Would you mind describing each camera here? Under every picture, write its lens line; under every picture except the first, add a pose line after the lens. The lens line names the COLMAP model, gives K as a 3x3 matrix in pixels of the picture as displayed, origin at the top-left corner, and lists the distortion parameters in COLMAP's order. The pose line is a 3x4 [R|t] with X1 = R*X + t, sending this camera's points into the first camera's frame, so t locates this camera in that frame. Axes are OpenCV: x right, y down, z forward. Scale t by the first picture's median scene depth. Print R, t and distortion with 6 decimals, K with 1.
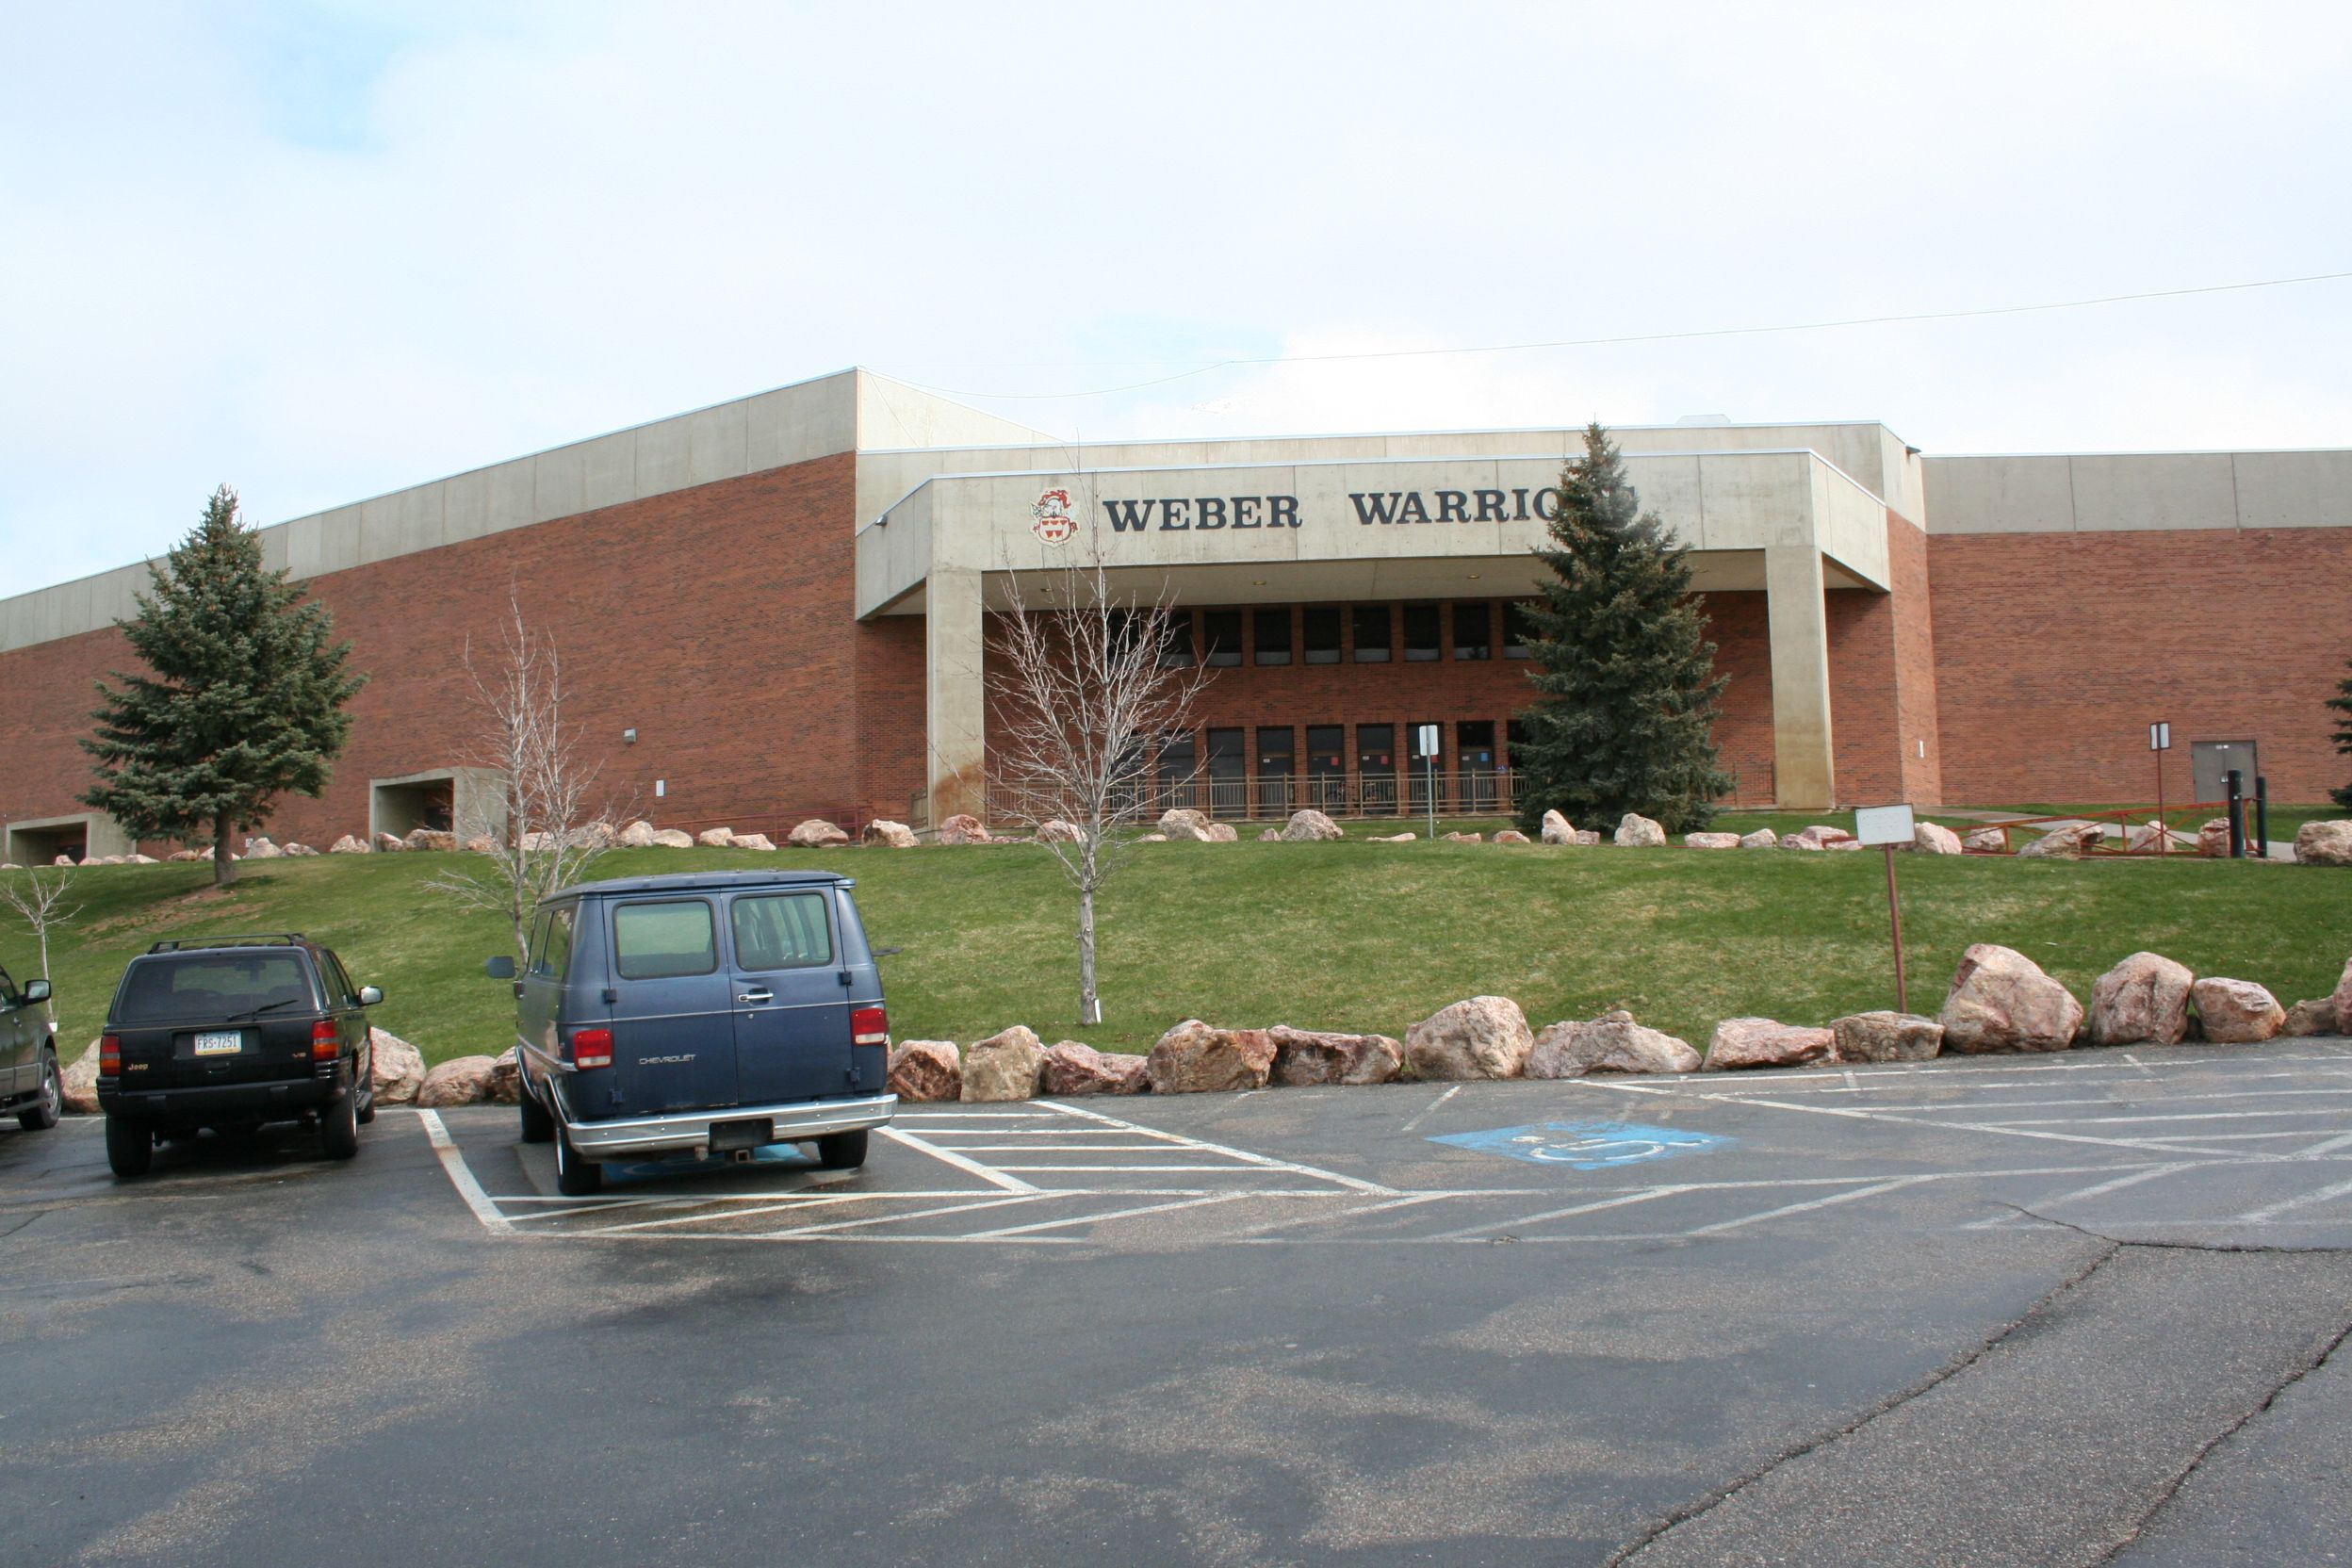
lens RADIAL K [[1997.3, 0, 1176.7], [0, 1997.3, 785.8], [0, 0, 1]] dist [-0.106800, 0.001857]
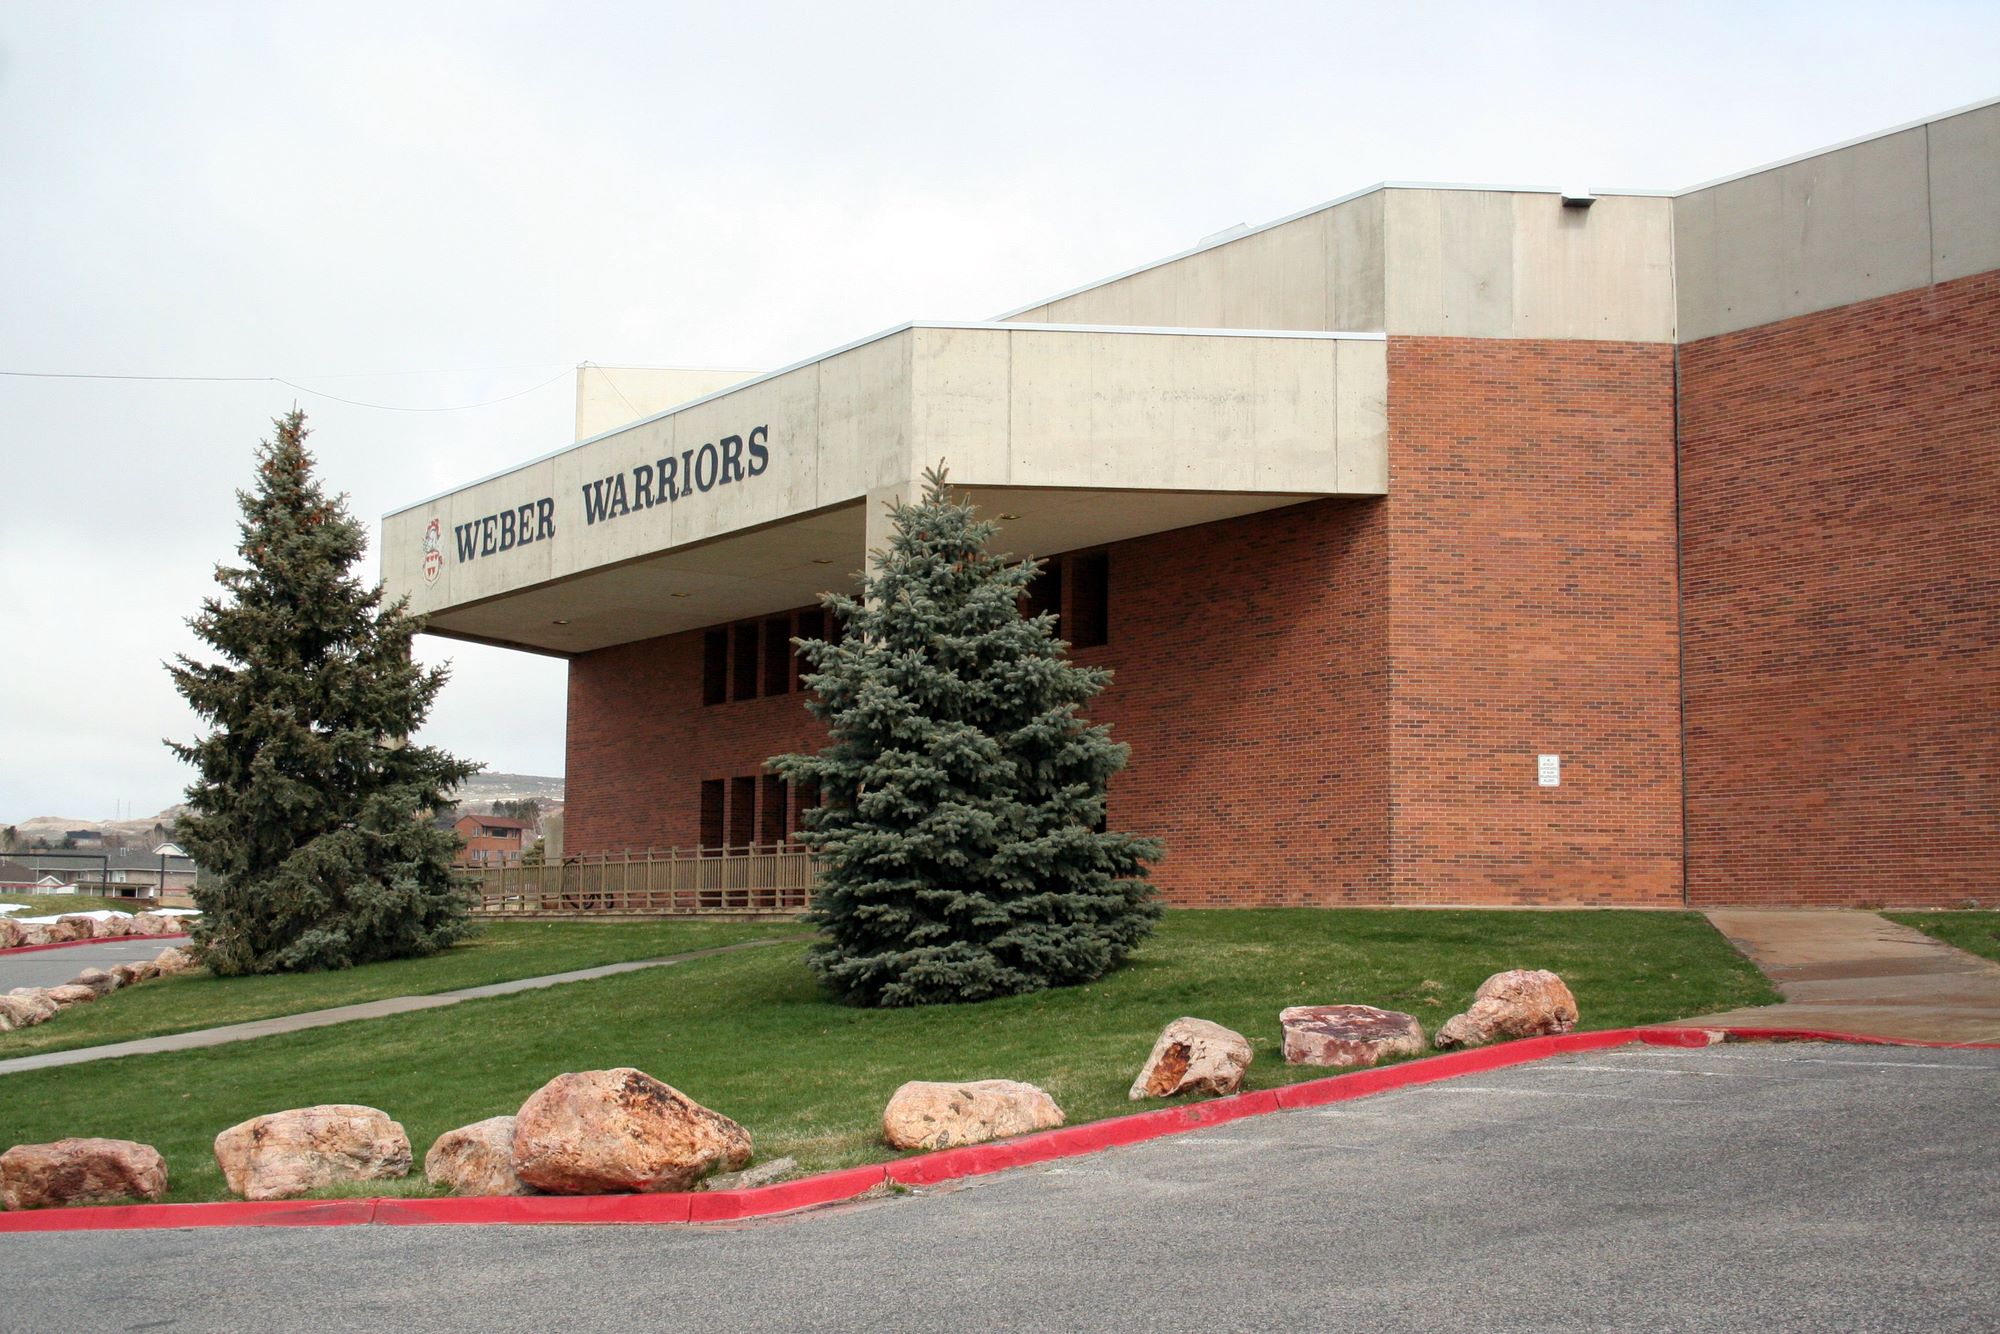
lens RADIAL K [[2507.9, 0, 1000.7], [0, 2507.9, 668.9], [0, 0, 1]] dist [-0.029832, 0.000000]
pose [[0.620673, -0.061666, -0.781641, 0.791670], [0.055328, 0.997862, -0.034791, -0.029891], [0.782115, -0.021653, 0.622758, 0.451781]]
